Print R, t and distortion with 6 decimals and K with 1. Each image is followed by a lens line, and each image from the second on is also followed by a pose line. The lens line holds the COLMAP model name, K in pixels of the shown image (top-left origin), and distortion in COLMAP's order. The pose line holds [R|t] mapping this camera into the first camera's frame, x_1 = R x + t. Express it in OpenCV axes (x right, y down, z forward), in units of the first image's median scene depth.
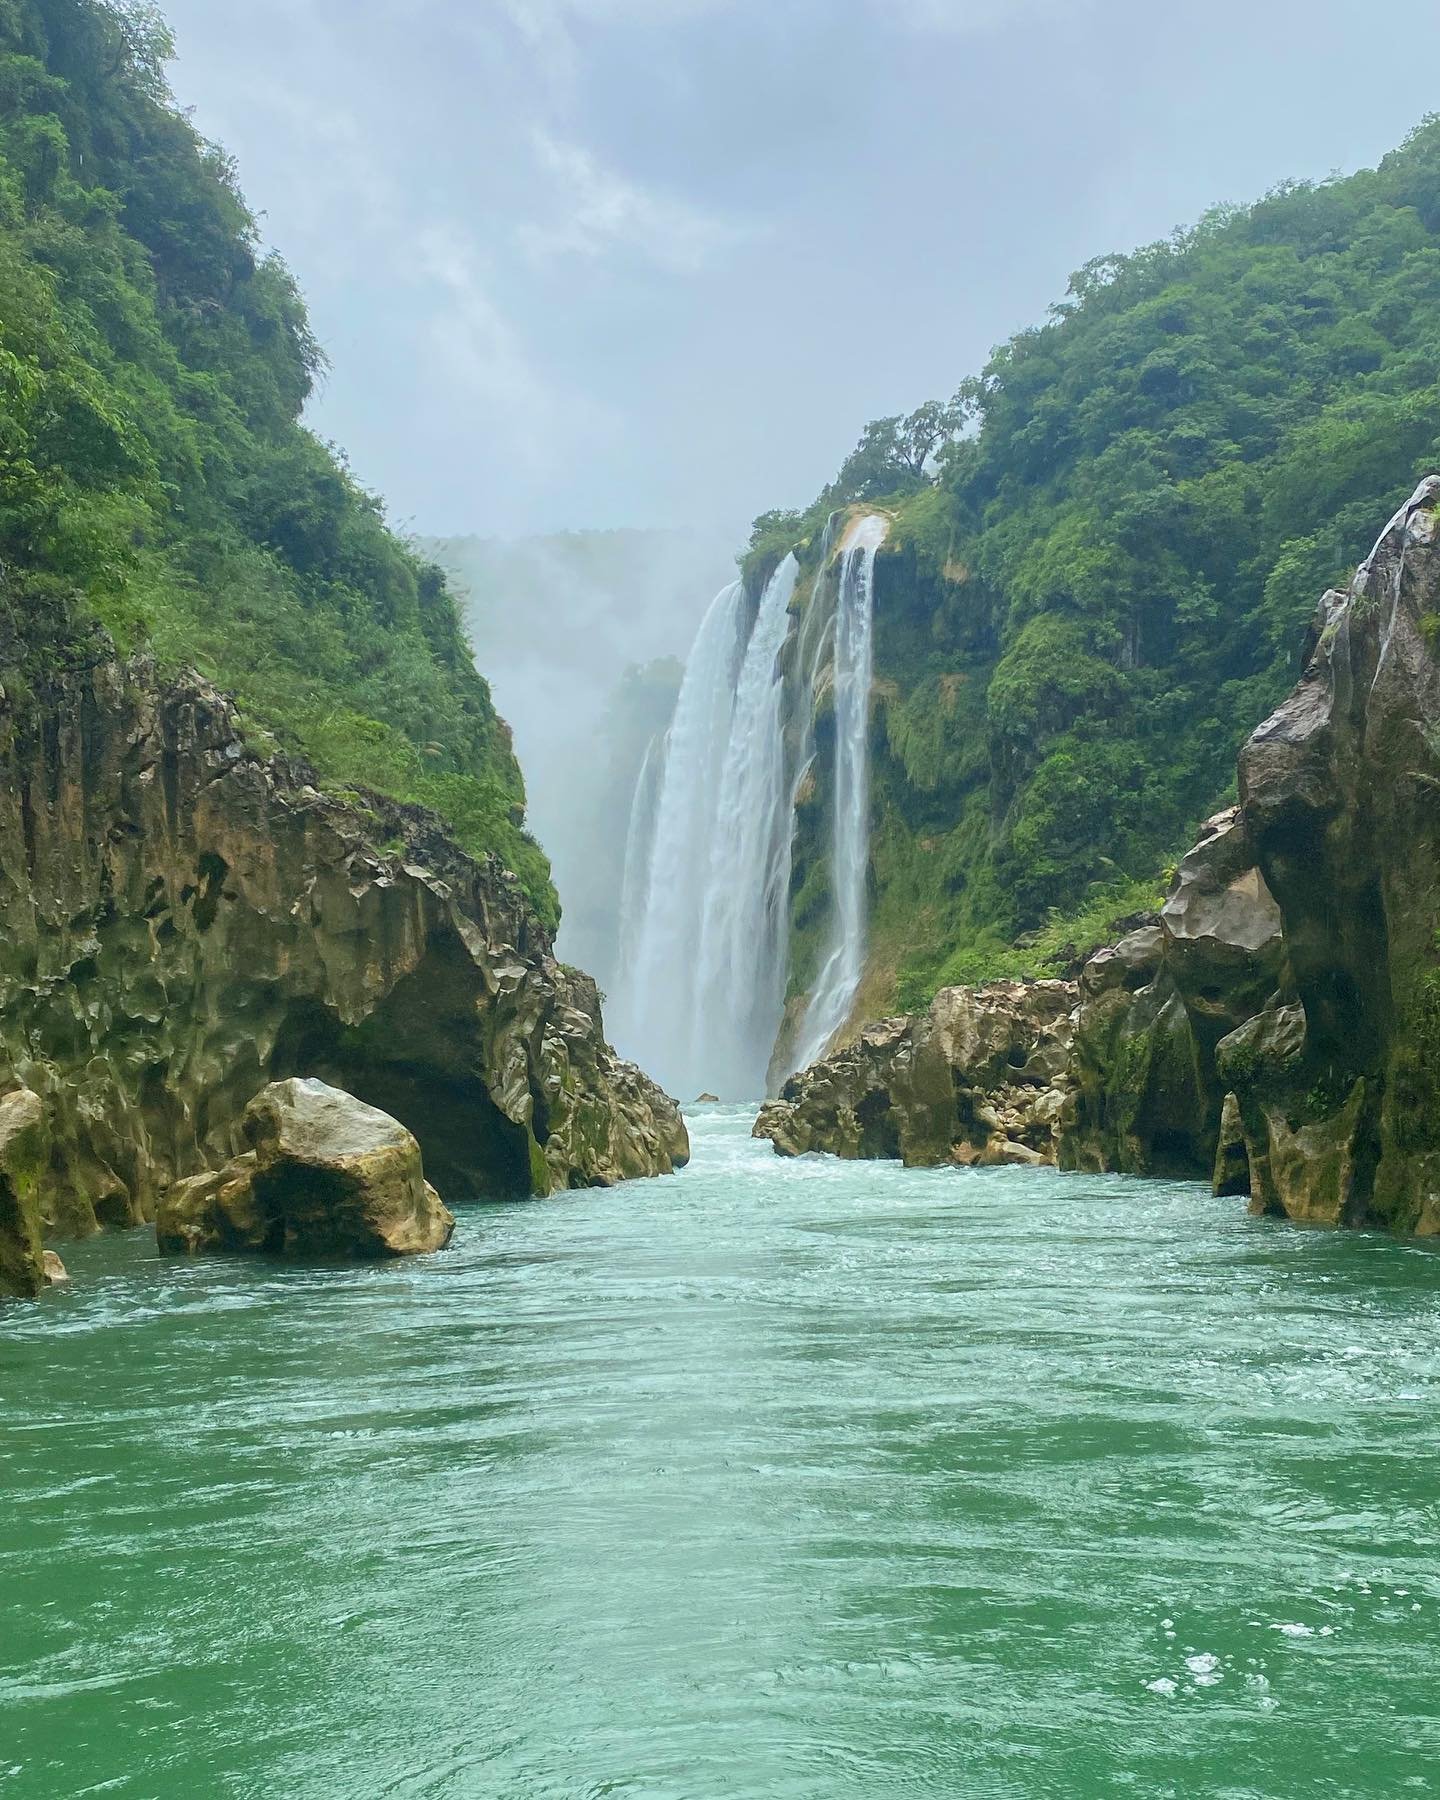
lens RADIAL K [[2026.0, 0, 723.2], [0, 2026.0, 953.4], [0, 0, 1]] dist [0.096309, -0.009747]
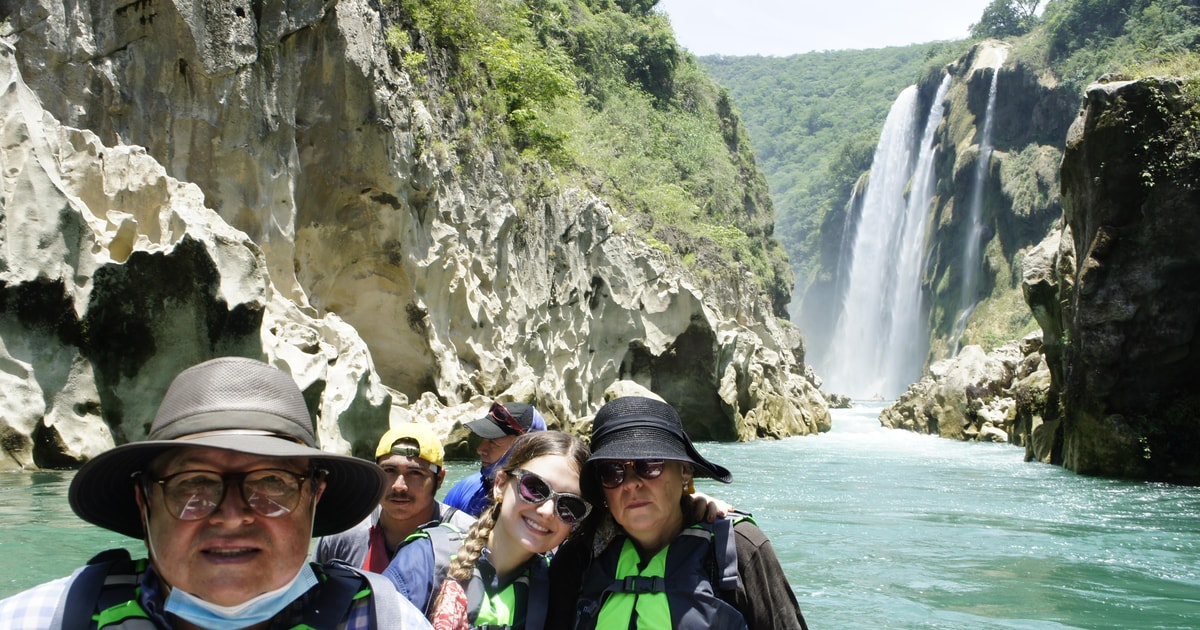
lens RADIAL K [[1195.7, 0, 600.0], [0, 1195.7, 315.0], [0, 0, 1]] dist [0.006669, 0.004866]
pose [[0.969892, 0.033185, -0.241263, 0.067323], [-0.031385, 0.999443, 0.011301, -0.020905], [0.241503, -0.003388, 0.970394, -0.264487]]
